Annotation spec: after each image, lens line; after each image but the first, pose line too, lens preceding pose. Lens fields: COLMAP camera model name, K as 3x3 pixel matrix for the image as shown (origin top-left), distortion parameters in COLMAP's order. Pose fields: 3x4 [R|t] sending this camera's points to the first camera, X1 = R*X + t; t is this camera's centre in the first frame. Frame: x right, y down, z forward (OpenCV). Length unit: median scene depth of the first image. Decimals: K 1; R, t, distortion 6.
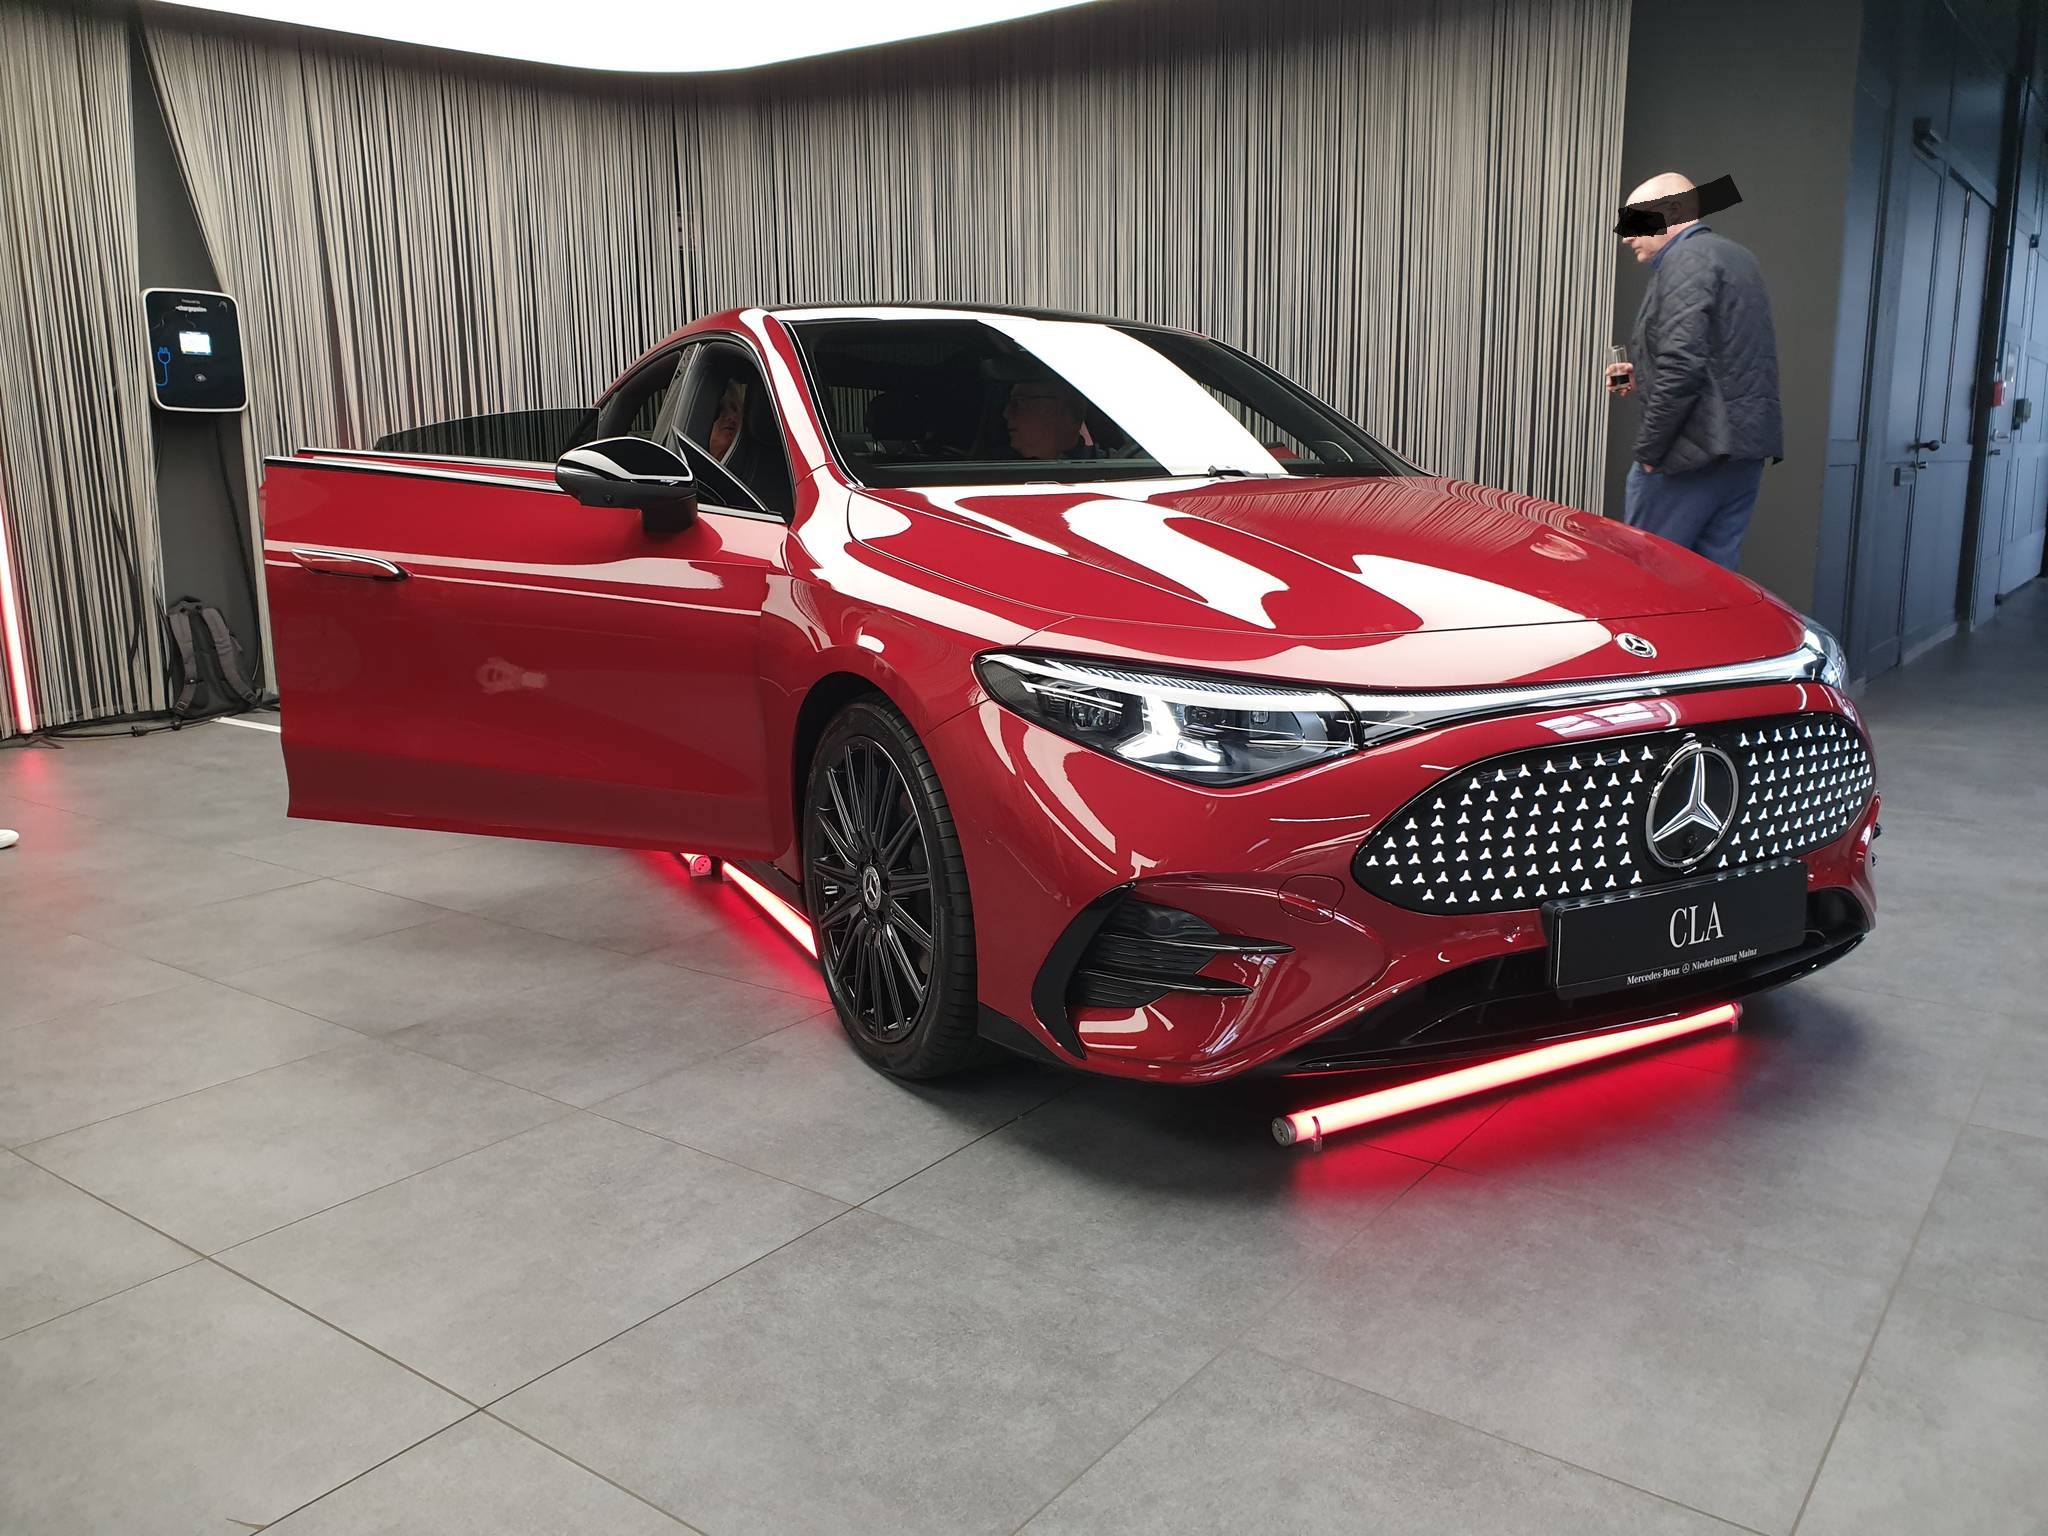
lens RADIAL K [[1599.4, 0, 1018.5], [0, 1599.4, 756.3], [0, 0, 1]] dist [0.005076, 0.016910]
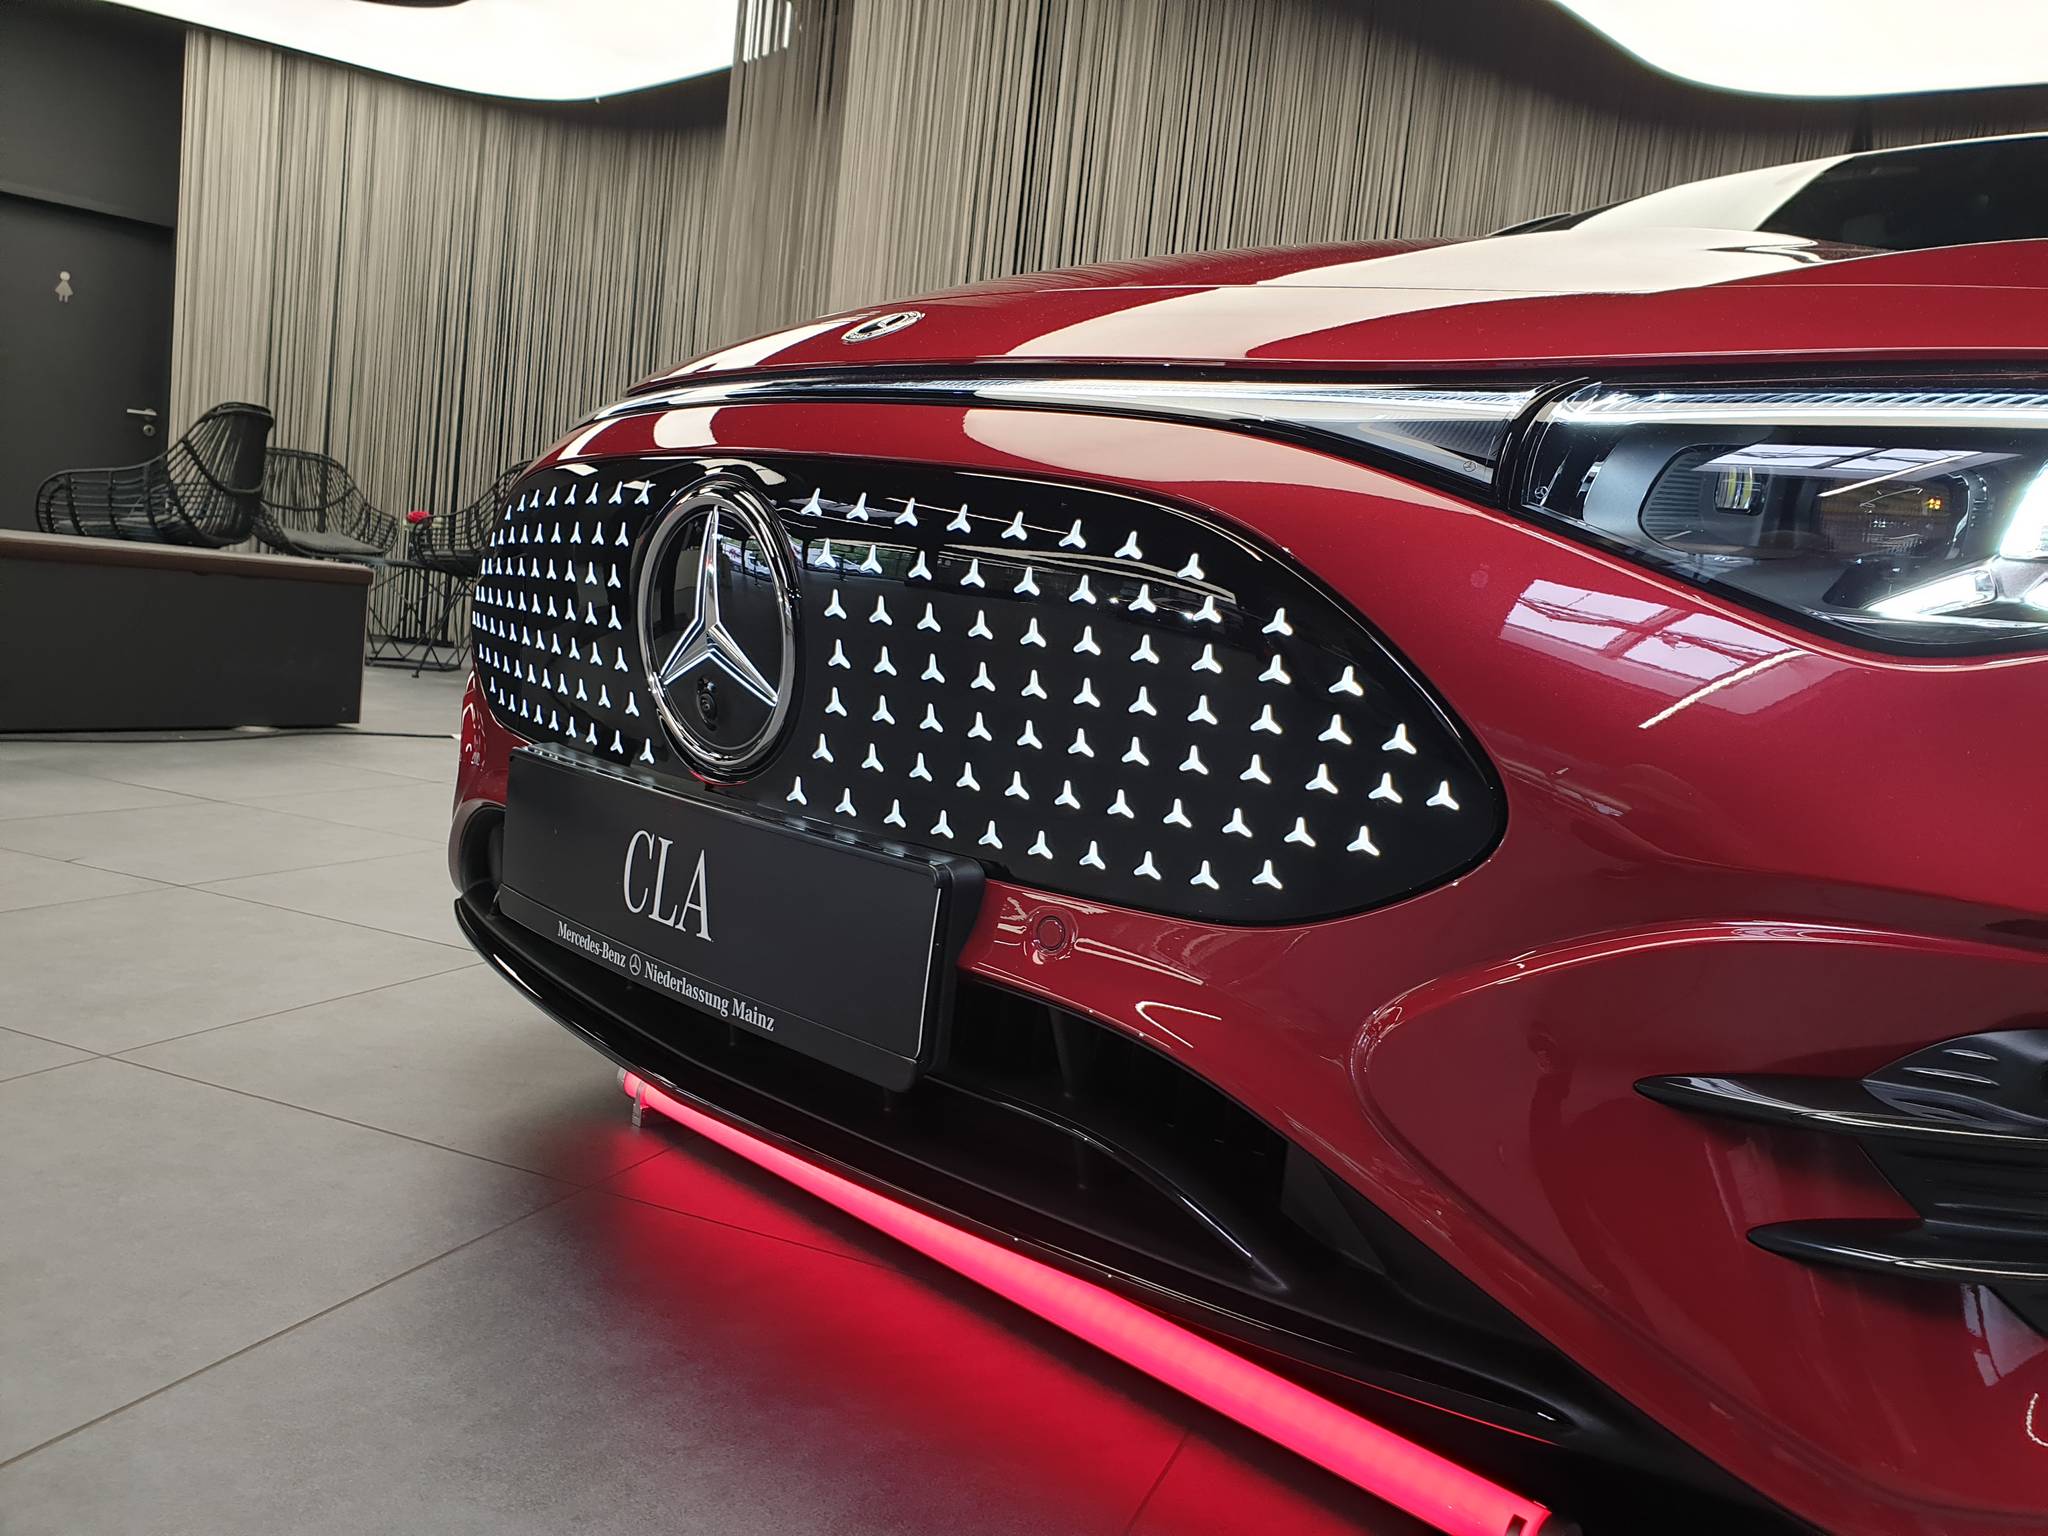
lens RADIAL K [[1599.4, 0, 1018.5], [0, 1599.4, 756.3], [0, 0, 1]] dist [0.005076, 0.016910]
pose [[0.258444, 0.125280, -0.957868, 0.906991], [-0.285312, 0.957221, 0.048215, 0.020626], [0.922932, 0.260831, 0.283132, 0.980626]]
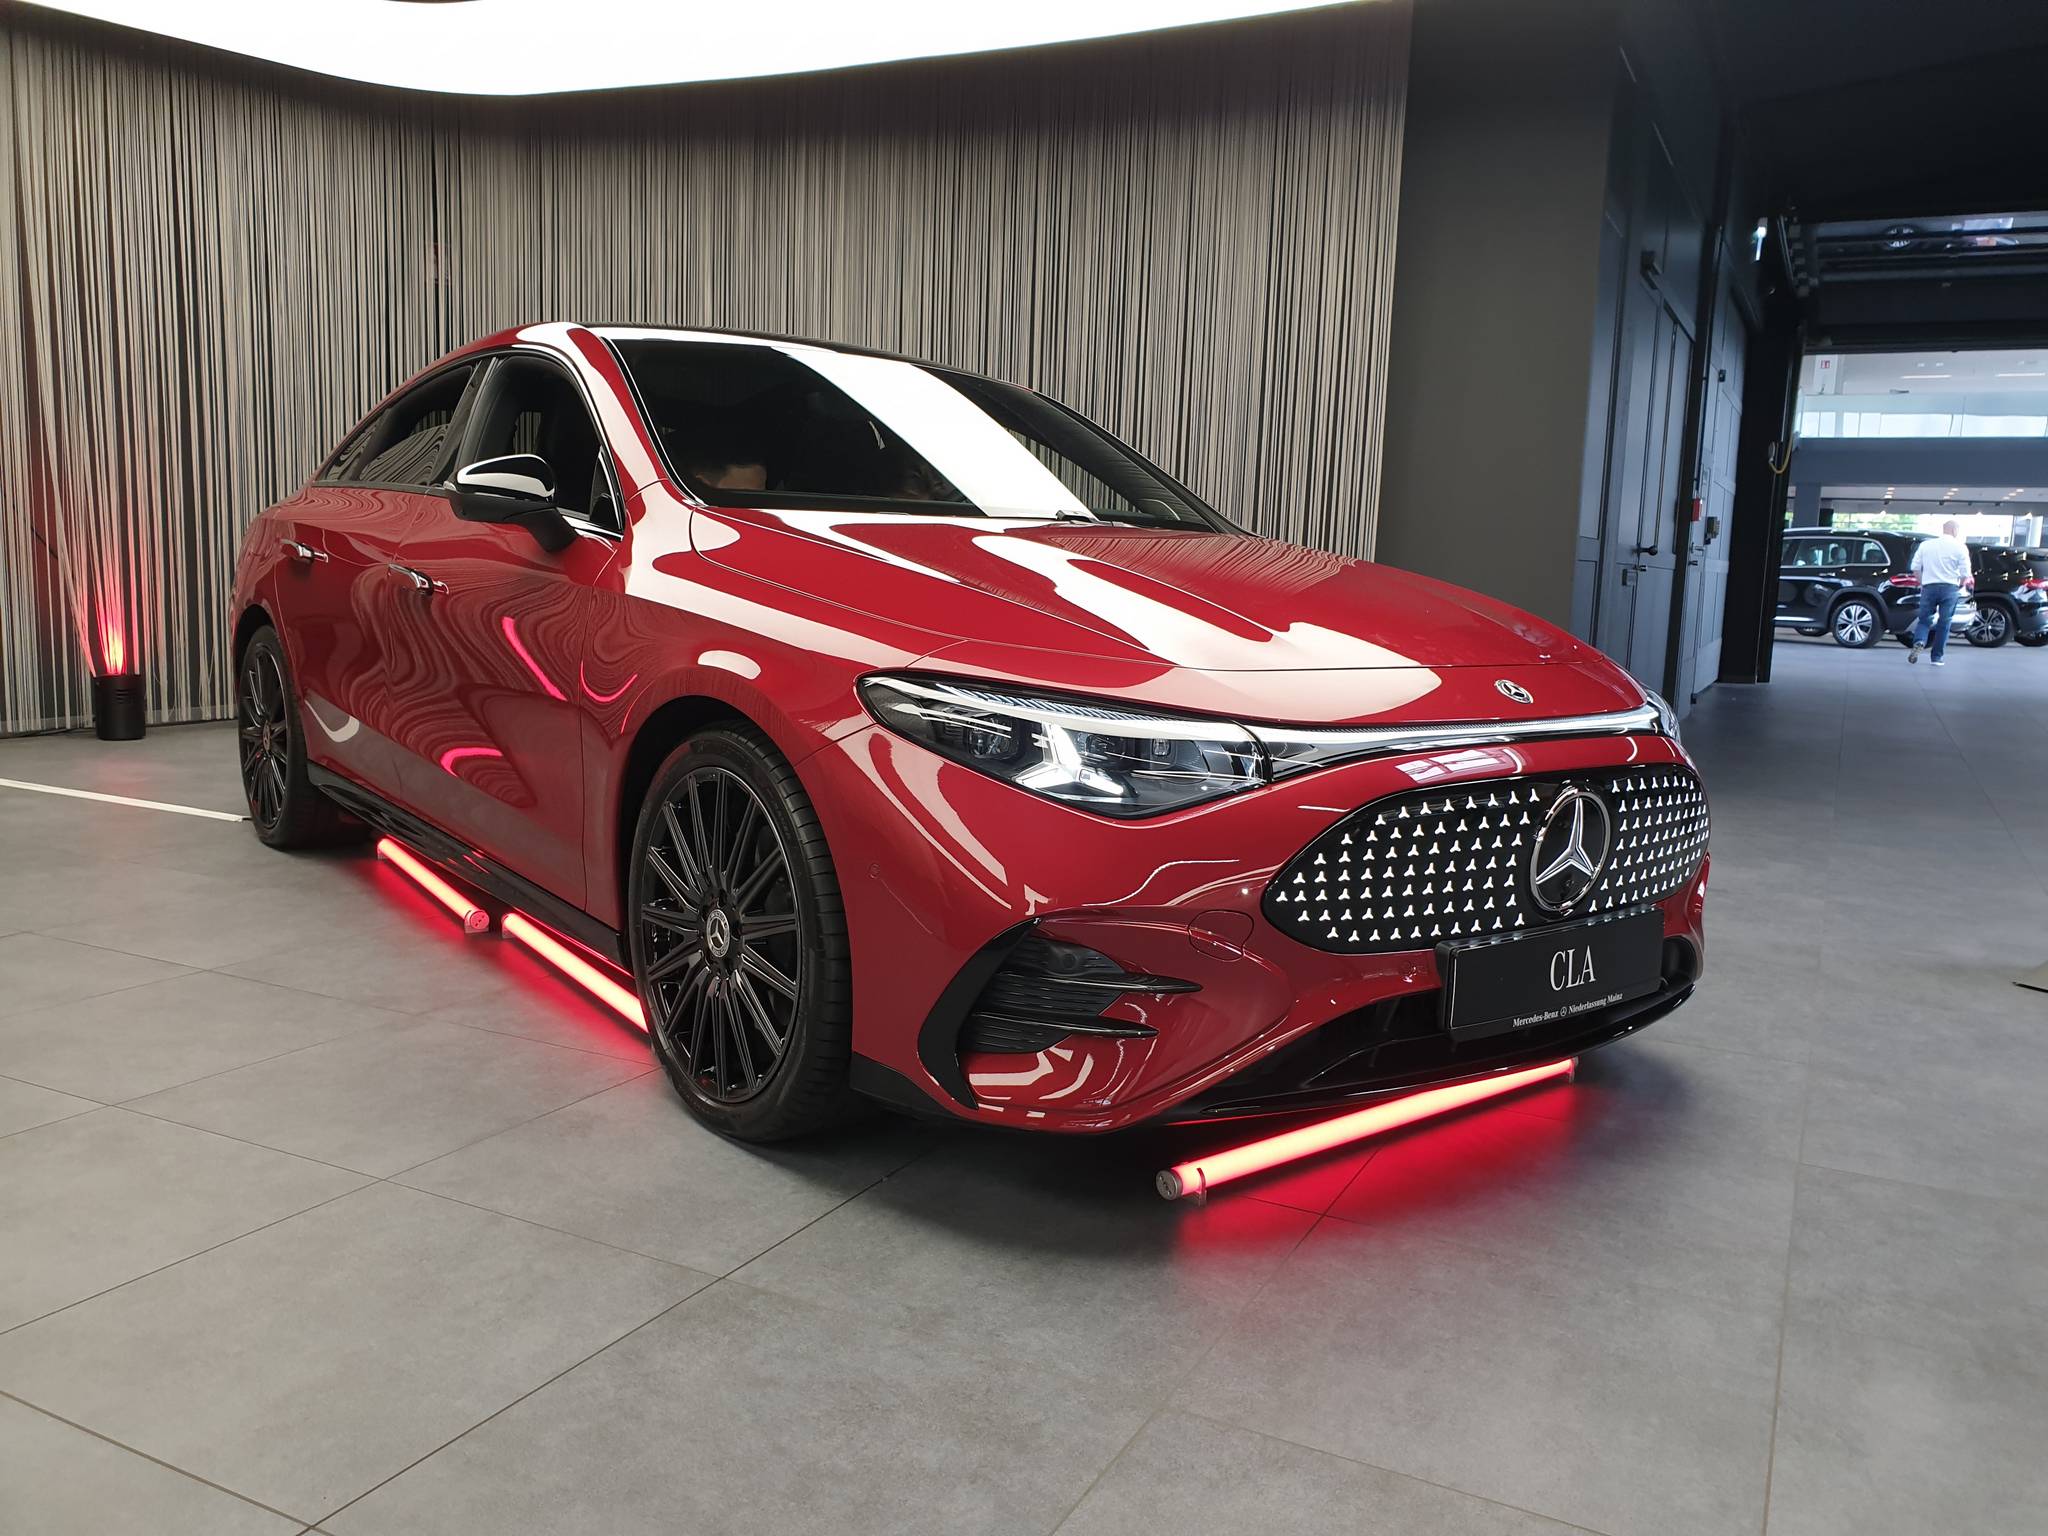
lens RADIAL K [[1604.1, 0, 1024.0], [0, 1604.1, 768.0], [0, 0, 1]] dist [0.003485, 0.012361]
pose [[0.983250, 0.025898, 0.180414, -0.104770], [-0.017289, 0.998643, -0.049127, 0.036106], [-0.181442, 0.045185, 0.982363, 0.066586]]
